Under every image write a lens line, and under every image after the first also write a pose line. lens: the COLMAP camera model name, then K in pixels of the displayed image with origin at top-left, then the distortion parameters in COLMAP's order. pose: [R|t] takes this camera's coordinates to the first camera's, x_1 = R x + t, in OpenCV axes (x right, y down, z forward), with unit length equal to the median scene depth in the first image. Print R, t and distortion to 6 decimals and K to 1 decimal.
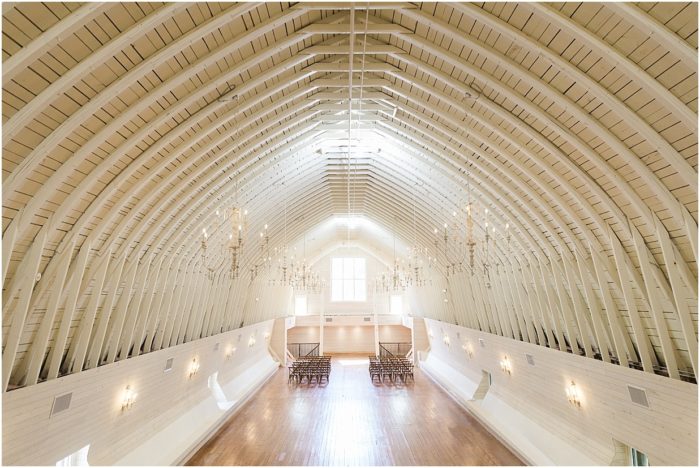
lens RADIAL K [[486.8, 0, 330.0], [0, 486.8, 235.4], [0, 0, 1]] dist [-0.086029, 0.003705]
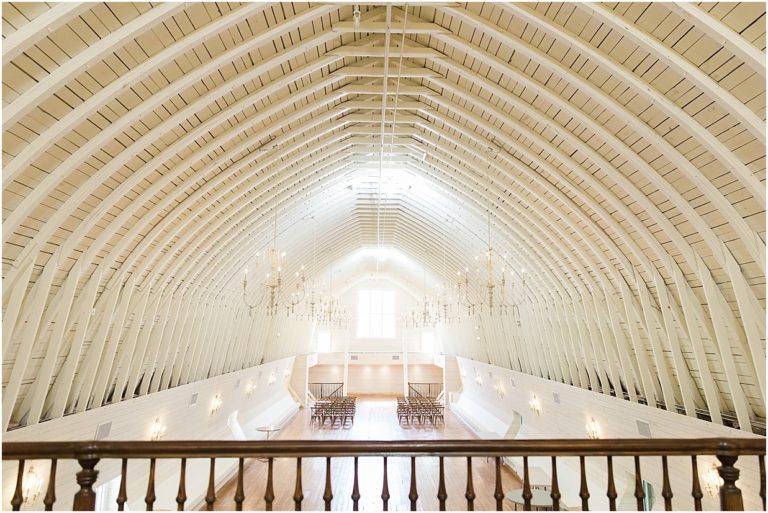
lens RADIAL K [[537.8, 0, 397.6], [0, 537.8, 256.0], [0, 0, 1]] dist [-0.081801, 0.002458]
pose [[0.996945, 0.021678, 0.075034, -0.005001], [-0.020414, 0.999637, -0.017580, -0.016119], [-0.075387, 0.015995, 0.997026, -0.126406]]
